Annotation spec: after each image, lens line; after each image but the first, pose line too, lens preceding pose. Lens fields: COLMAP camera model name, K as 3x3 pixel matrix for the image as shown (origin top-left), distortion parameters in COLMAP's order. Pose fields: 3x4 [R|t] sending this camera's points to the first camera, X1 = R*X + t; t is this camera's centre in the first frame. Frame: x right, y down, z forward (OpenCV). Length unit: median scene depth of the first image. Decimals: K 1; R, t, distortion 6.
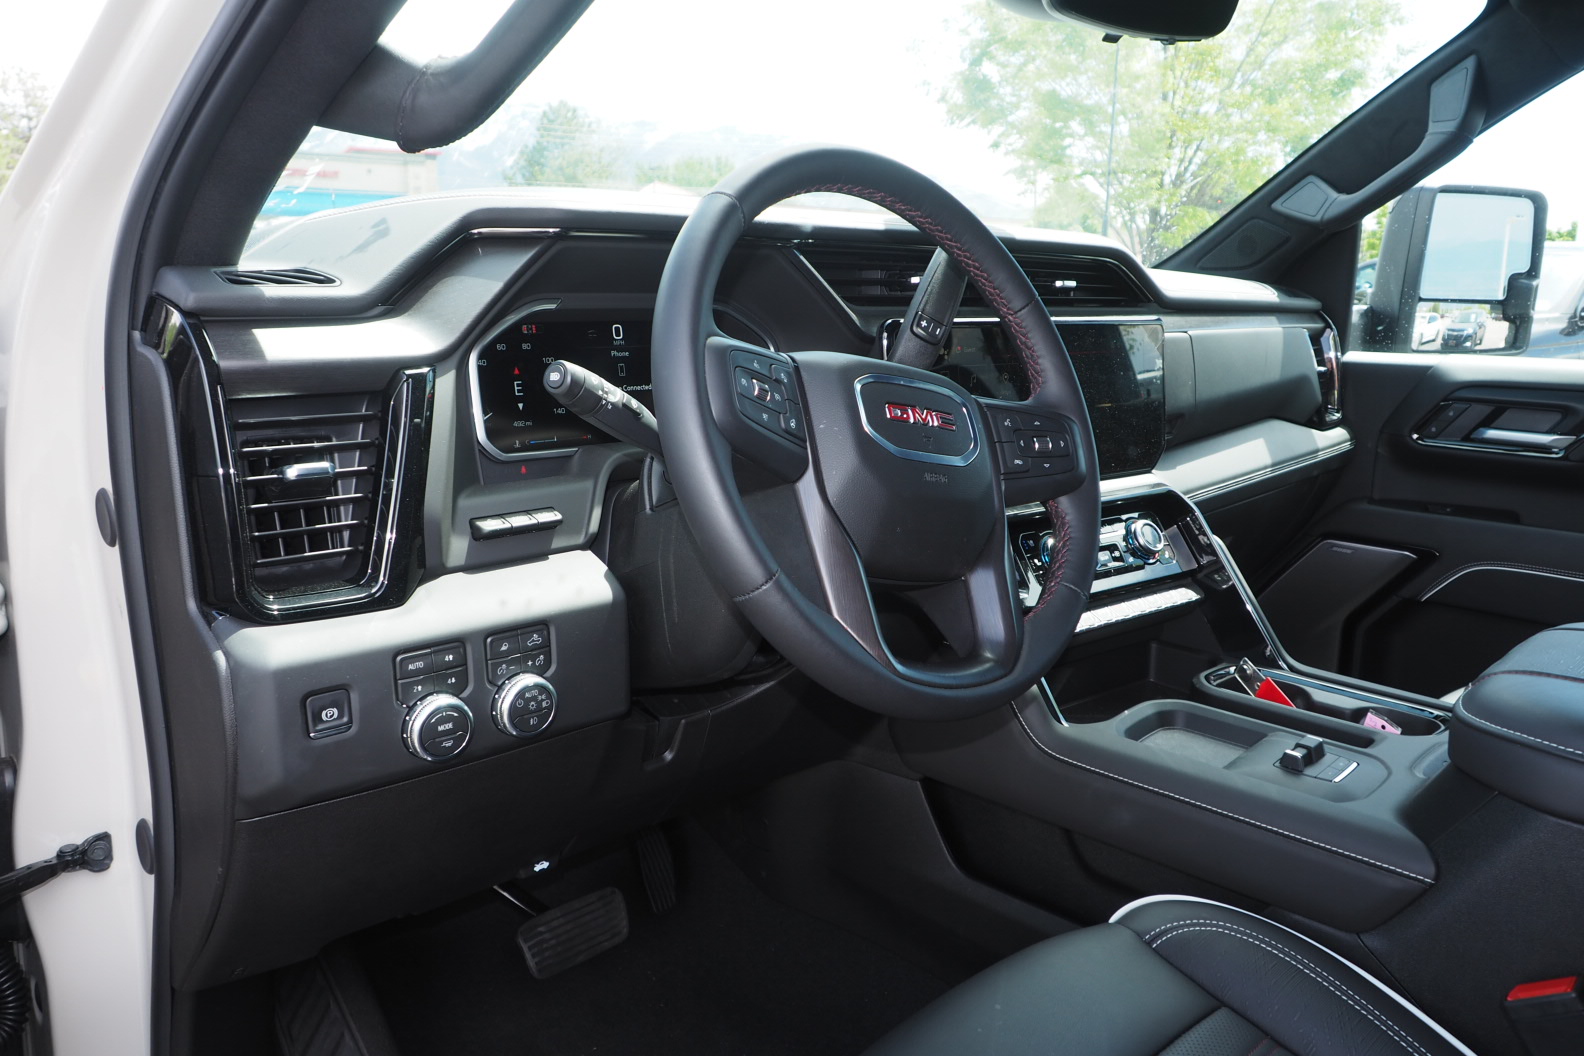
lens RADIAL K [[1130.1, 0, 798.8], [0, 1130.1, 534.0], [0, 0, 1]] dist [-0.024737, 0.006010]
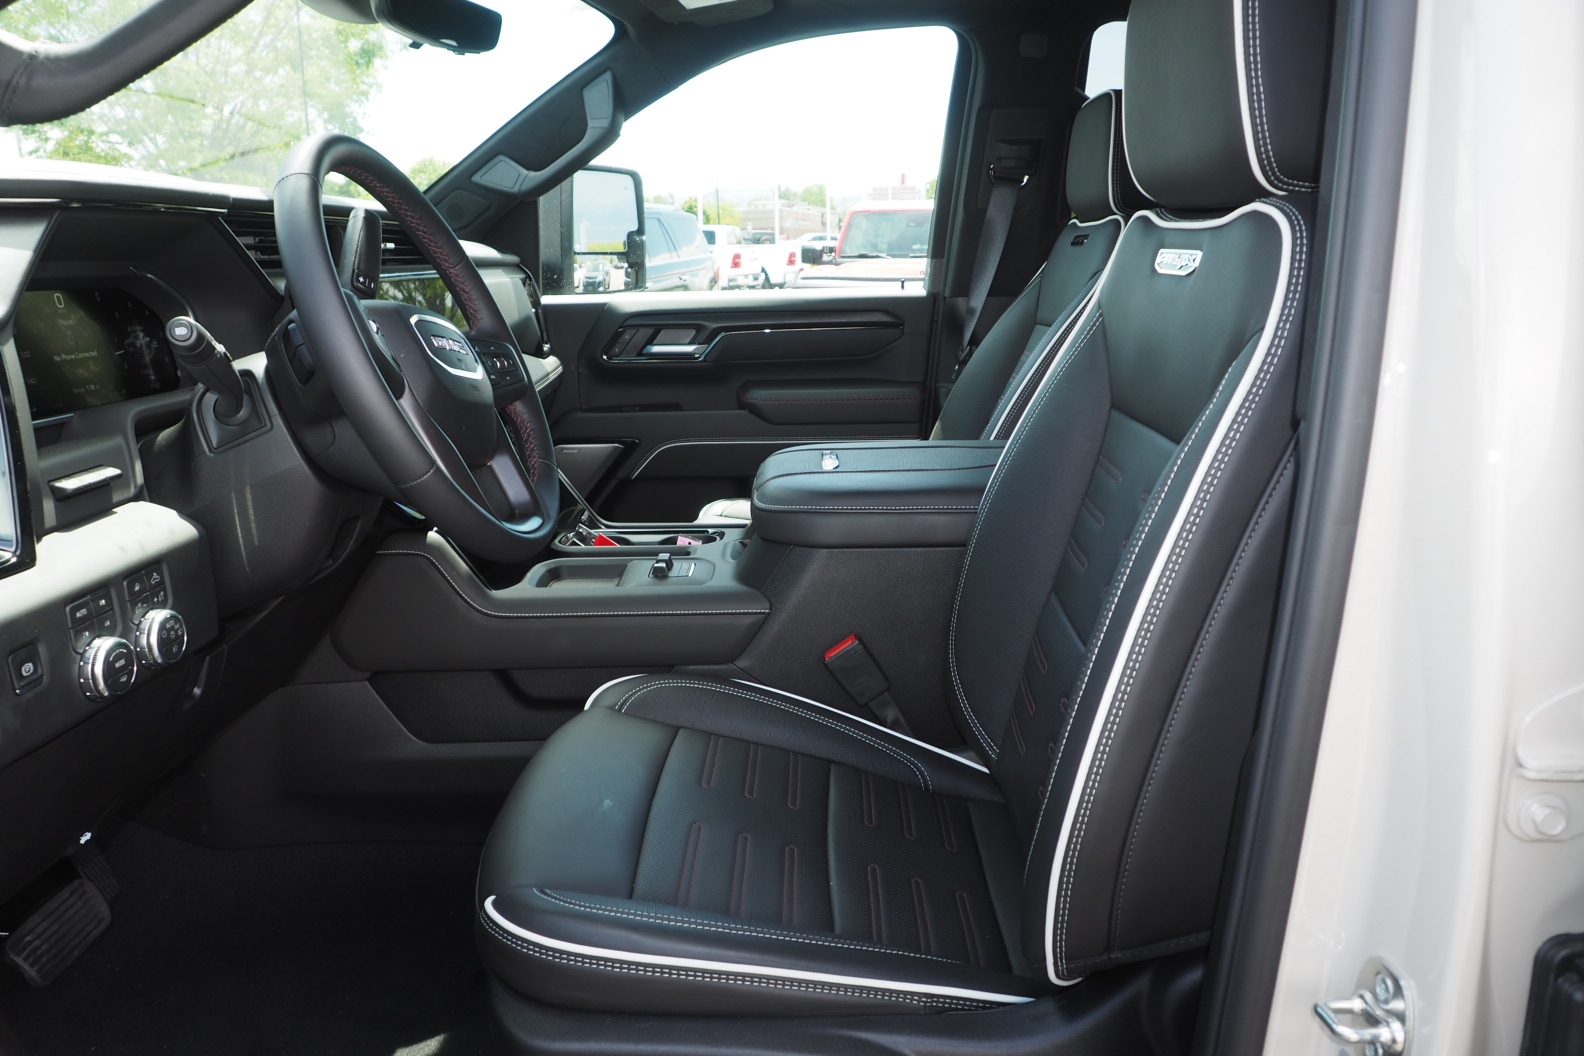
lens RADIAL K [[1130.1, 0, 787.2], [0, 1130.1, 525.9], [0, 0, 1]] dist [-0.024737, 0.006010]
pose [[0.704940, -0.187542, 0.684023, -0.341924], [0.171679, 0.980848, 0.091995, 0.031438], [-0.688175, 0.052581, 0.723637, -0.134679]]
